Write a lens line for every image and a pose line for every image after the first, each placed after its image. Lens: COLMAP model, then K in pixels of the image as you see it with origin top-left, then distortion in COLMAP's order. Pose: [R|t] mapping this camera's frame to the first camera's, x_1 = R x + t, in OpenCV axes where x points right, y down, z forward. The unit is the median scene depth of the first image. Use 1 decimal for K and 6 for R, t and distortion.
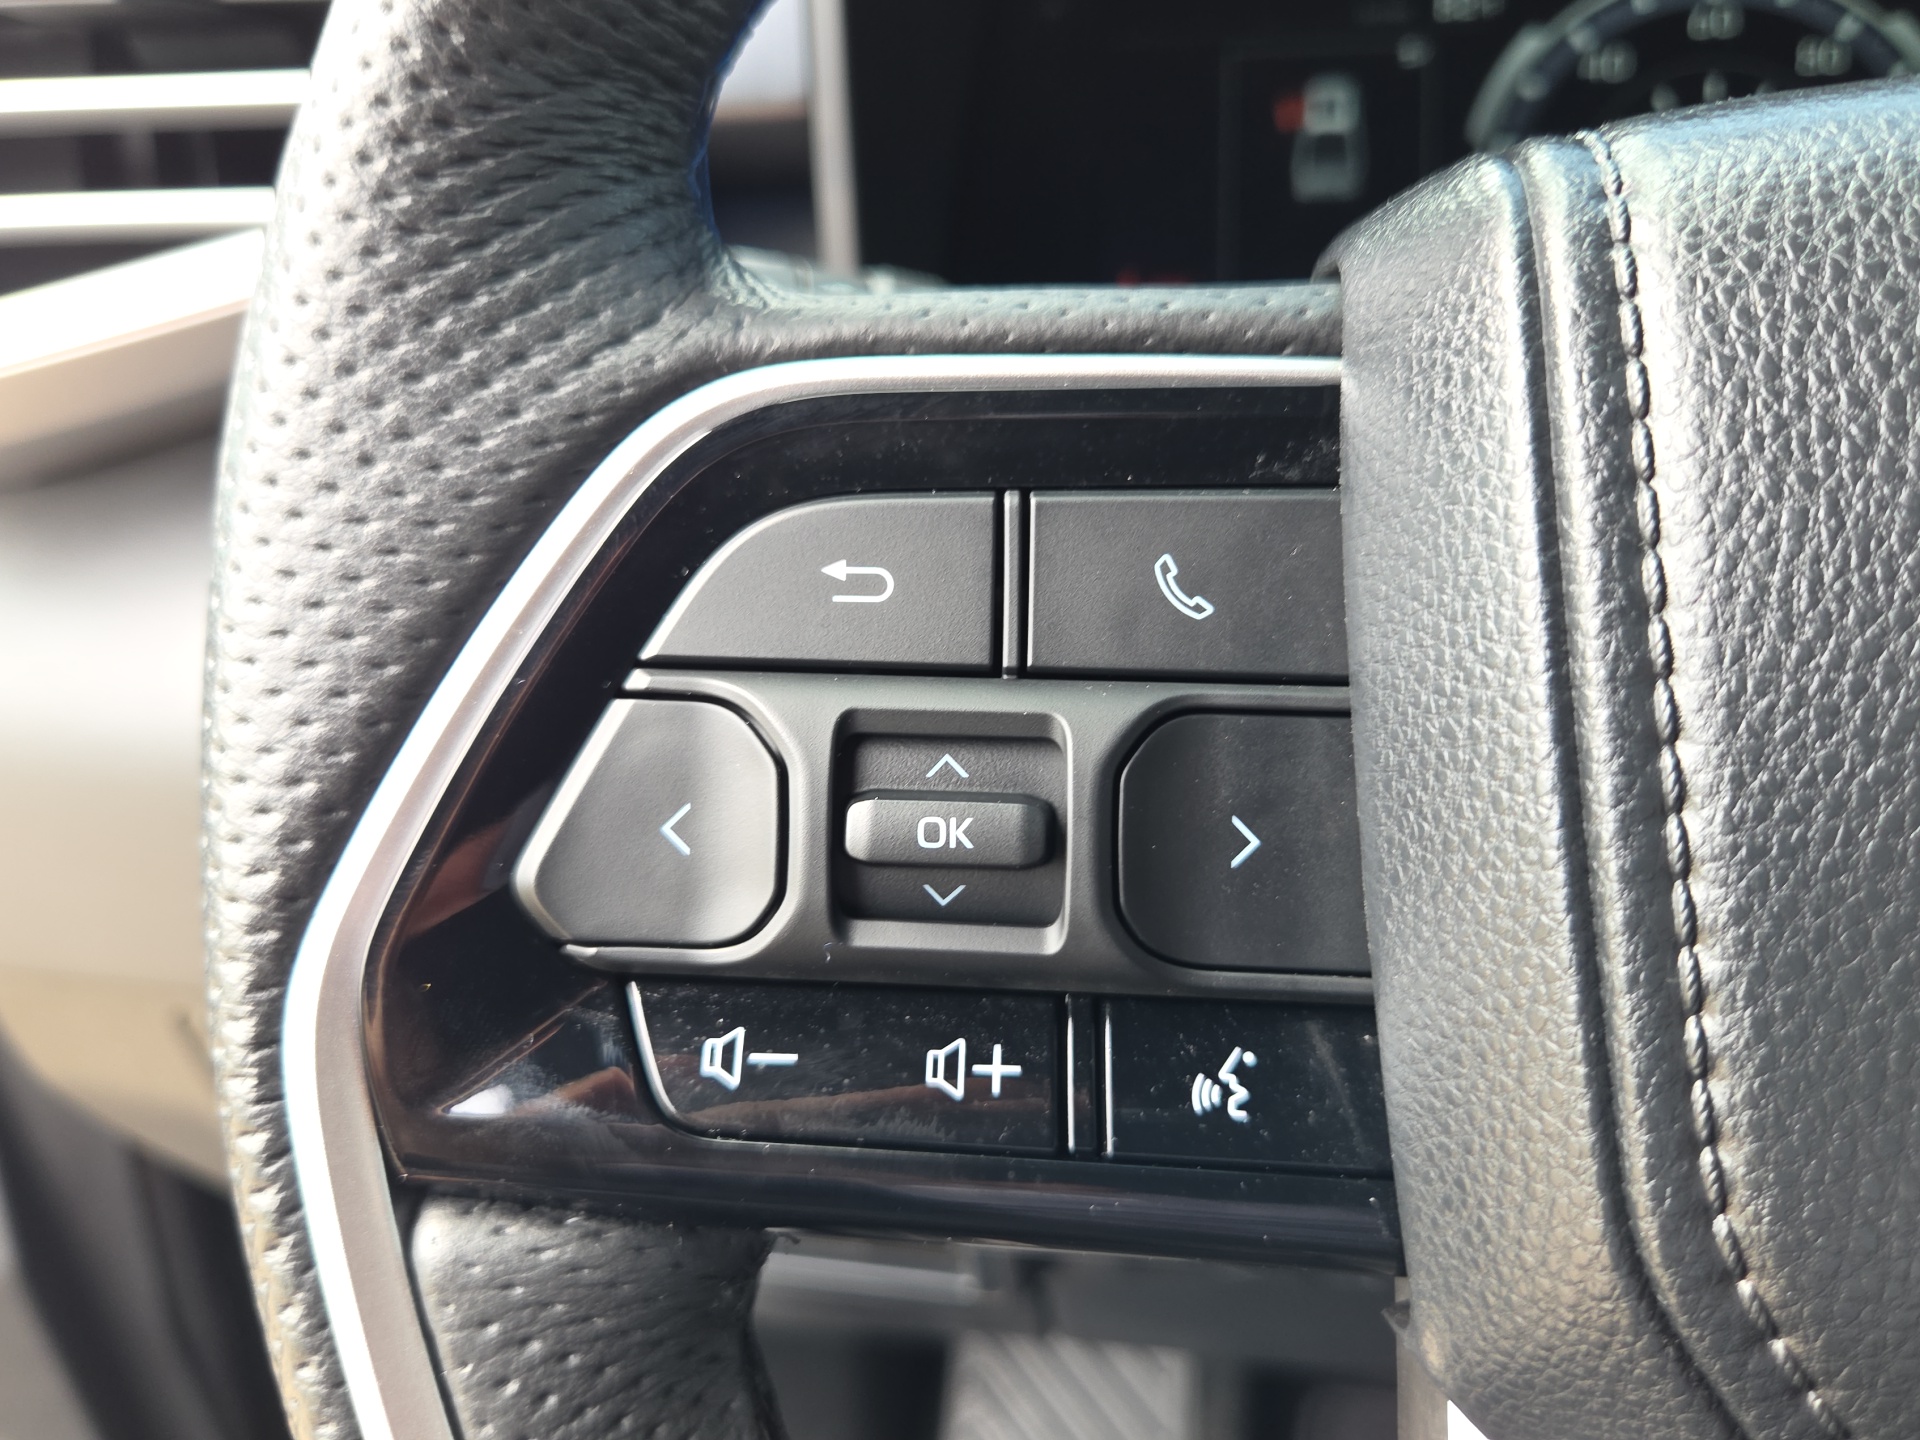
lens RADIAL K [[1653.2, 0, 960.0], [0, 1653.2, 720.0], [0, 0, 1]] dist [-0.000959, -0.000788]
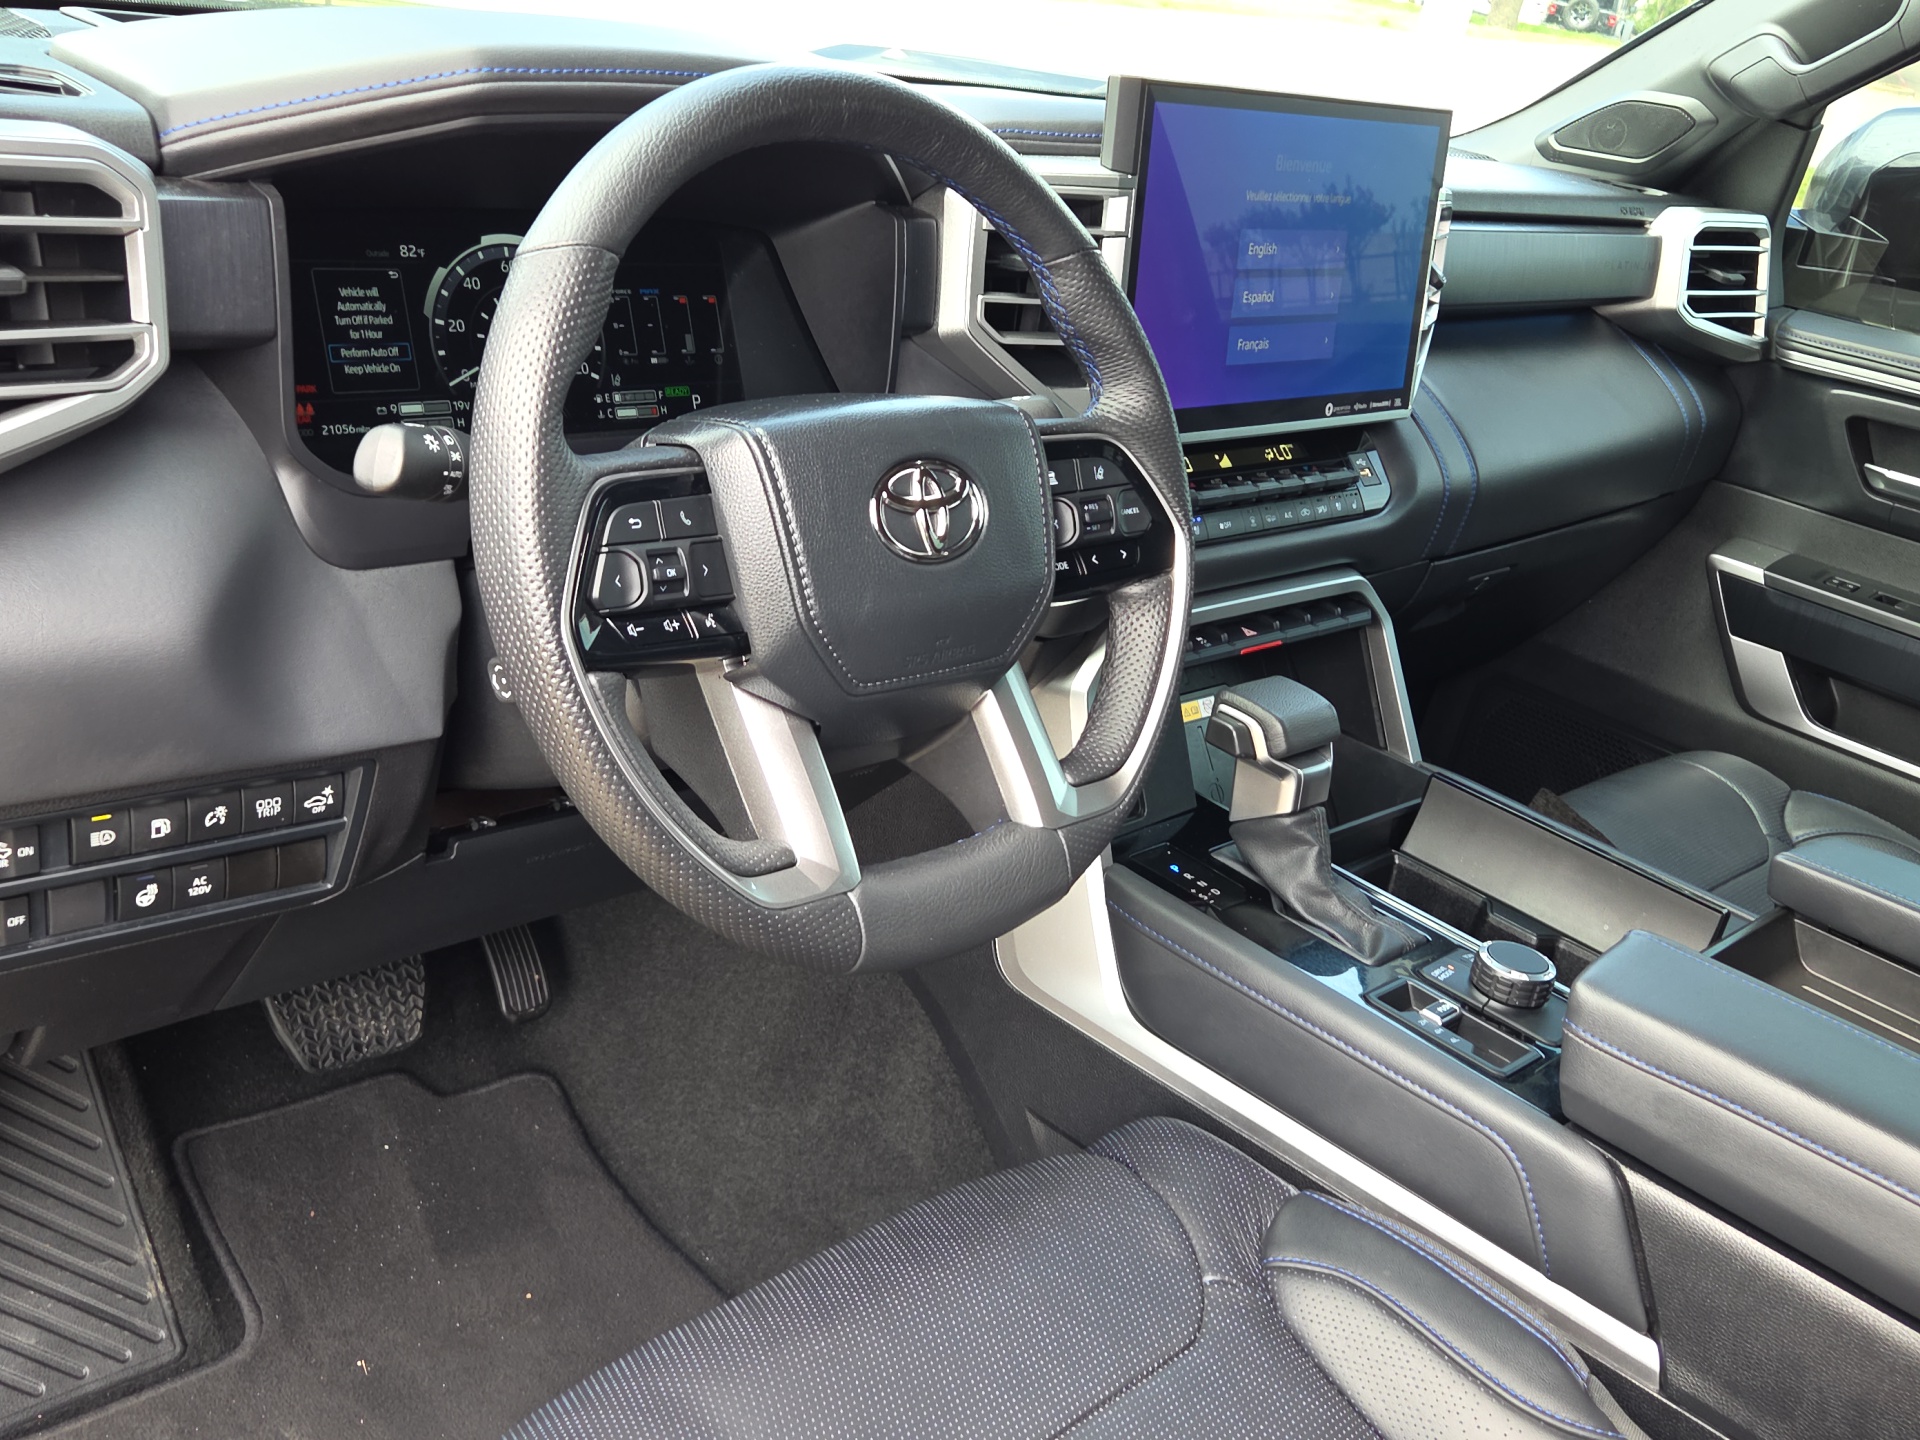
lens RADIAL K [[1889.6, 0, 968.3], [0, 1889.6, 667.3], [0, 0, 1]] dist [0.066382, -0.021791]
pose [[0.564991, -0.148115, 0.811694, -3.860420], [0.148060, 0.985987, 0.076860, 0.043237], [-0.811704, 0.076754, 0.579004, -2.746586]]
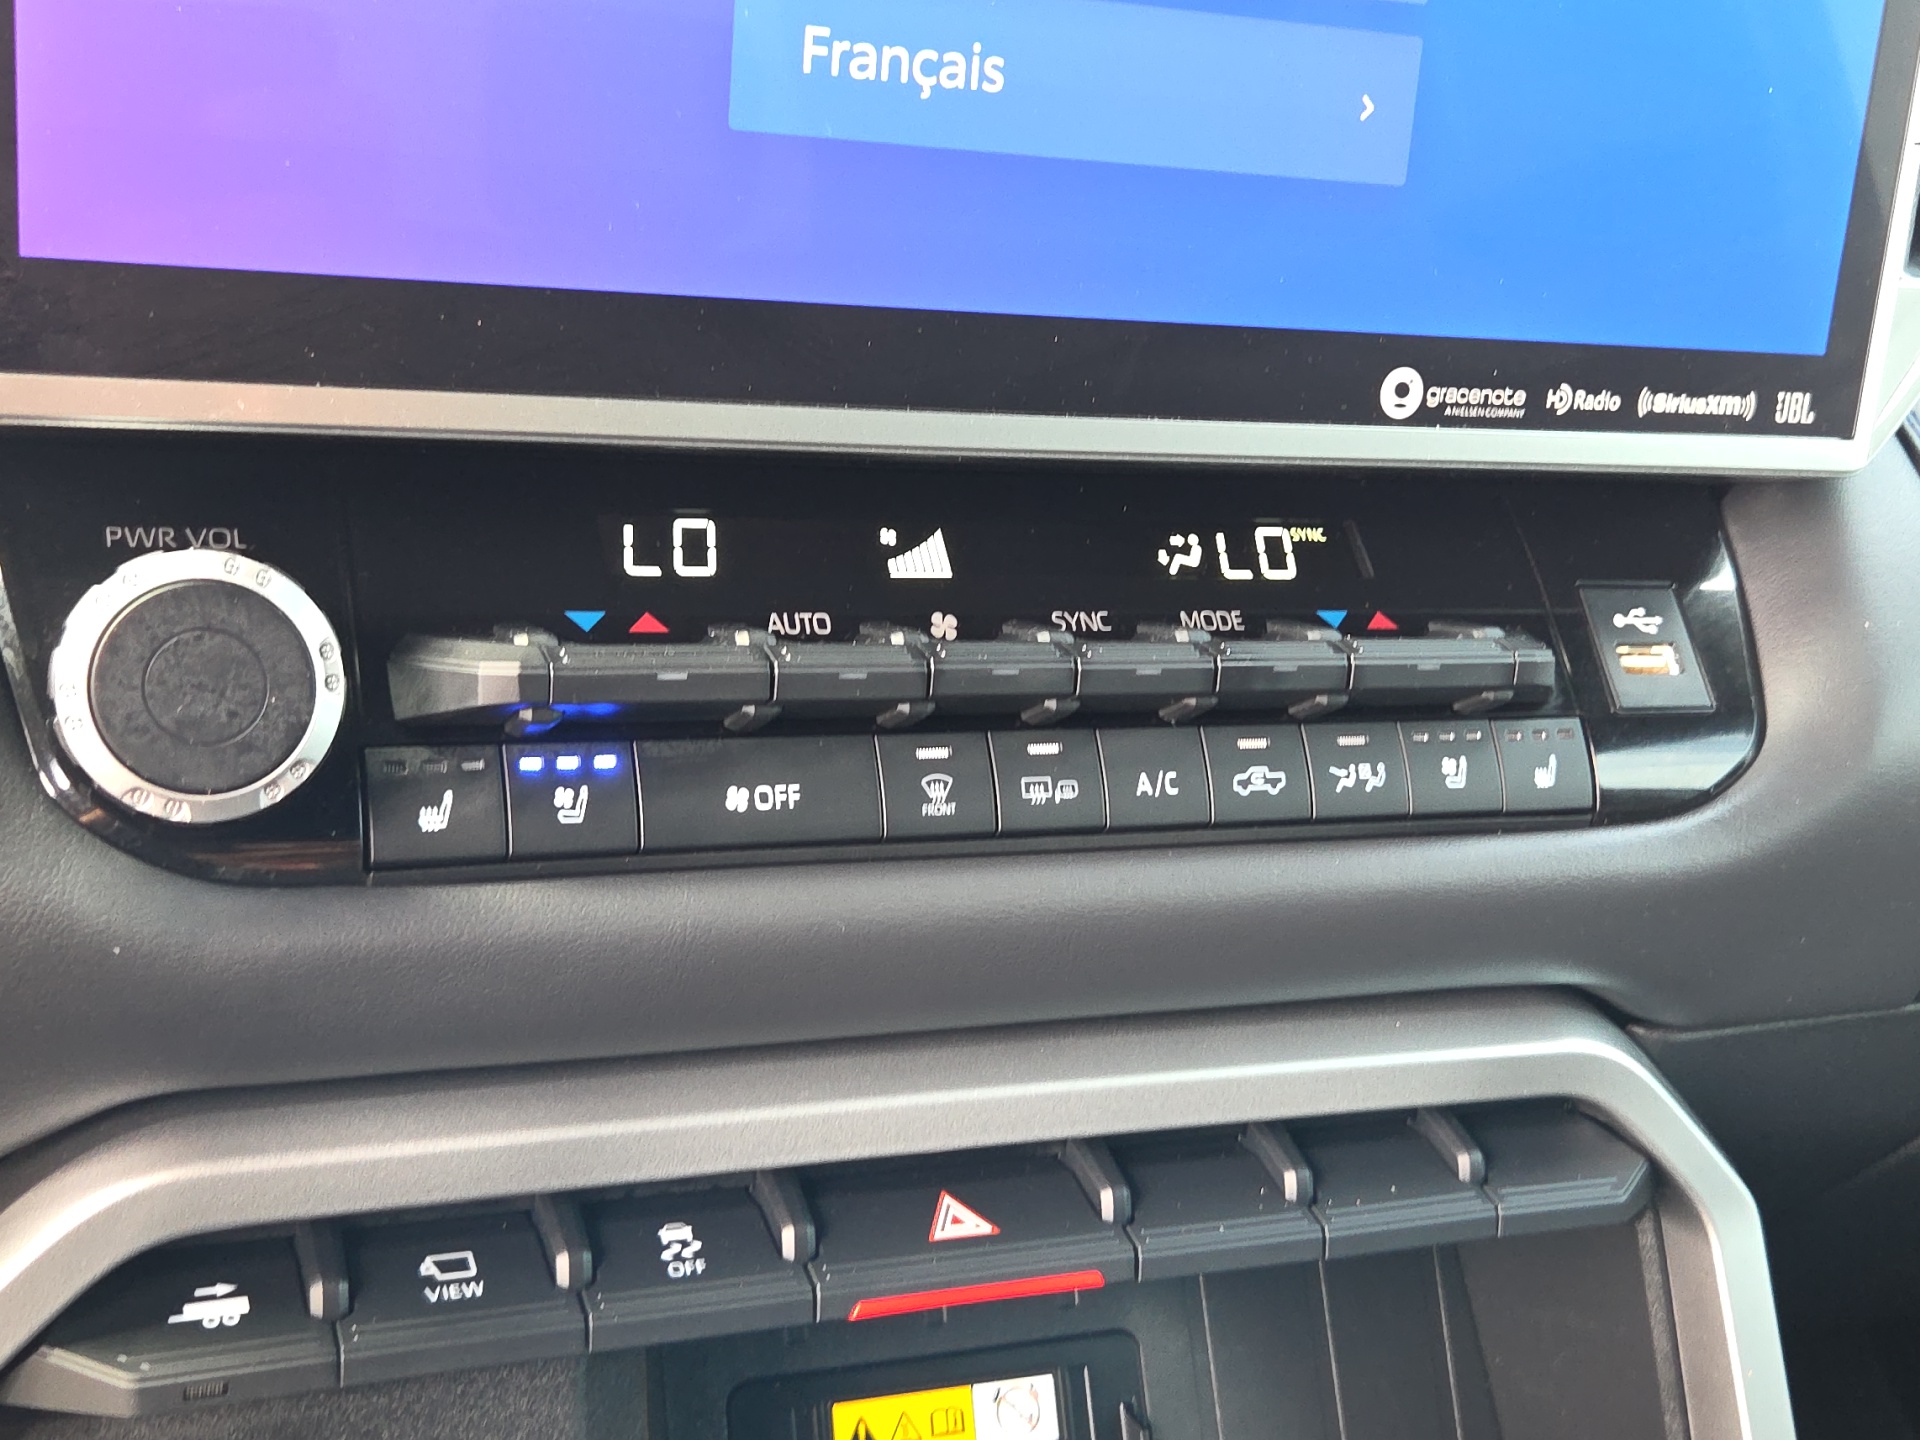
lens RADIAL K [[2300.1, 0, 960.0], [0, 2300.1, 720.0], [0, 0, 1]] dist [0.052552, -0.008160]
pose [[0.839432, -0.019388, 0.543119, 2.827188], [0.045070, 0.998404, -0.034019, 0.255099], [-0.541593, 0.053035, 0.838966, -0.999083]]
